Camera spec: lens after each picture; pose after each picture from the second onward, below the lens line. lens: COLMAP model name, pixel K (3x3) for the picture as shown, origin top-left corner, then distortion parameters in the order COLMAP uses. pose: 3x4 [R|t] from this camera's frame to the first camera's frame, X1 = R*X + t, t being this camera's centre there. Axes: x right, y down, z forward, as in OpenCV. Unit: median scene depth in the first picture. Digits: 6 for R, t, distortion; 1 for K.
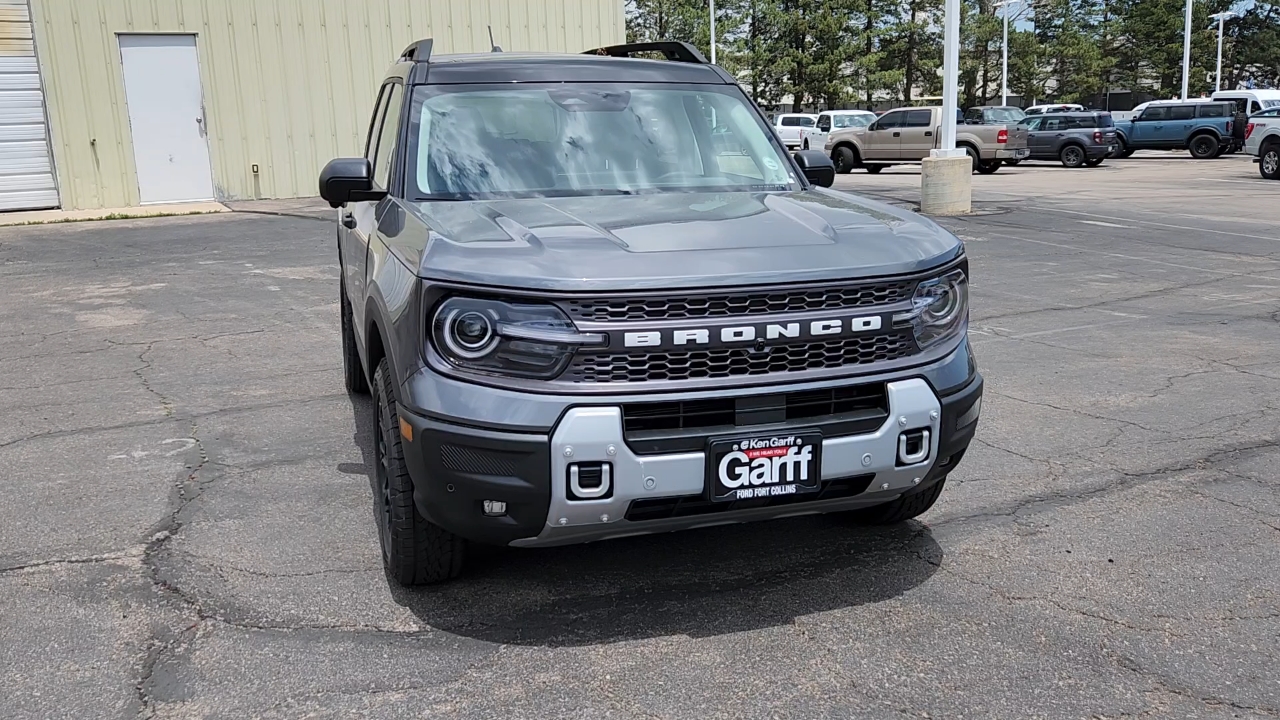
lens RADIAL K [[1090.9, 0, 627.0], [0, 1090.9, 357.9], [0, 0, 1]] dist [0.022419, -0.010679]
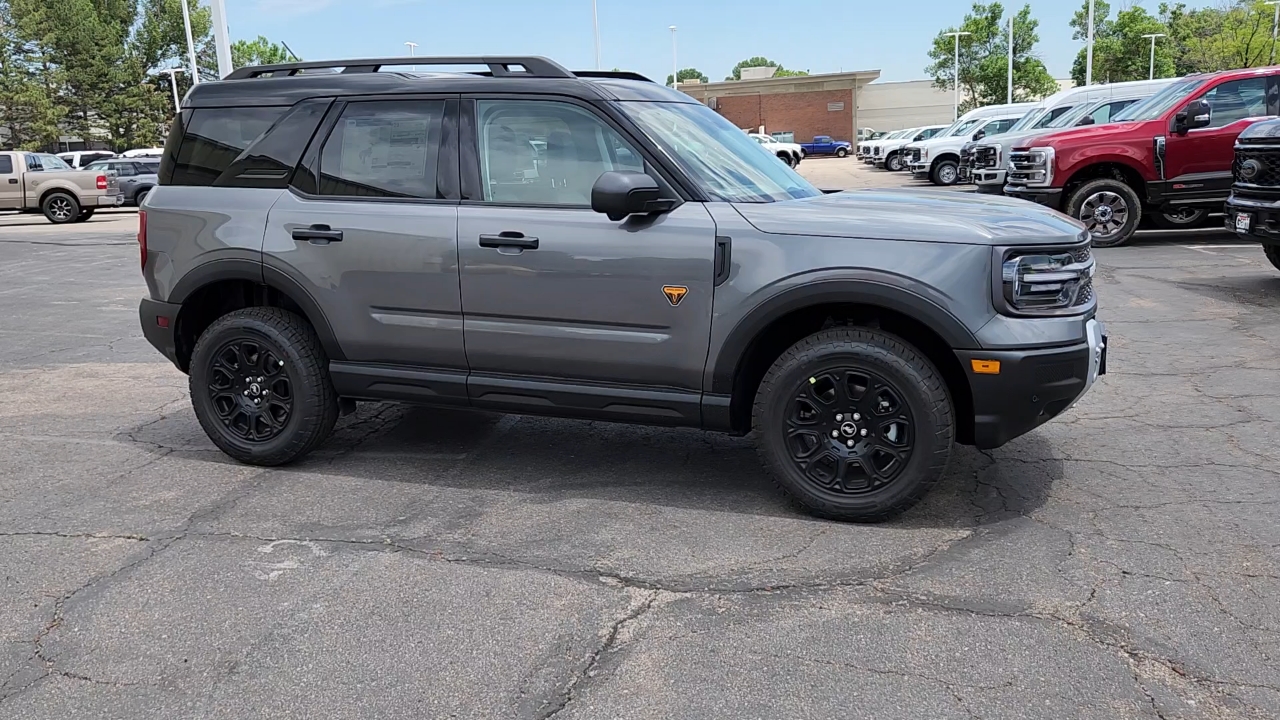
lens RADIAL K [[1090.9, 0, 625.3], [0, 1090.9, 357.0], [0, 0, 1]] dist [0.022419, -0.010679]
pose [[0.612080, -0.146782, 0.777054, -1.145746], [0.181693, 0.982438, 0.042460, -0.059749], [-0.769640, 0.115196, 0.628000, 0.413211]]
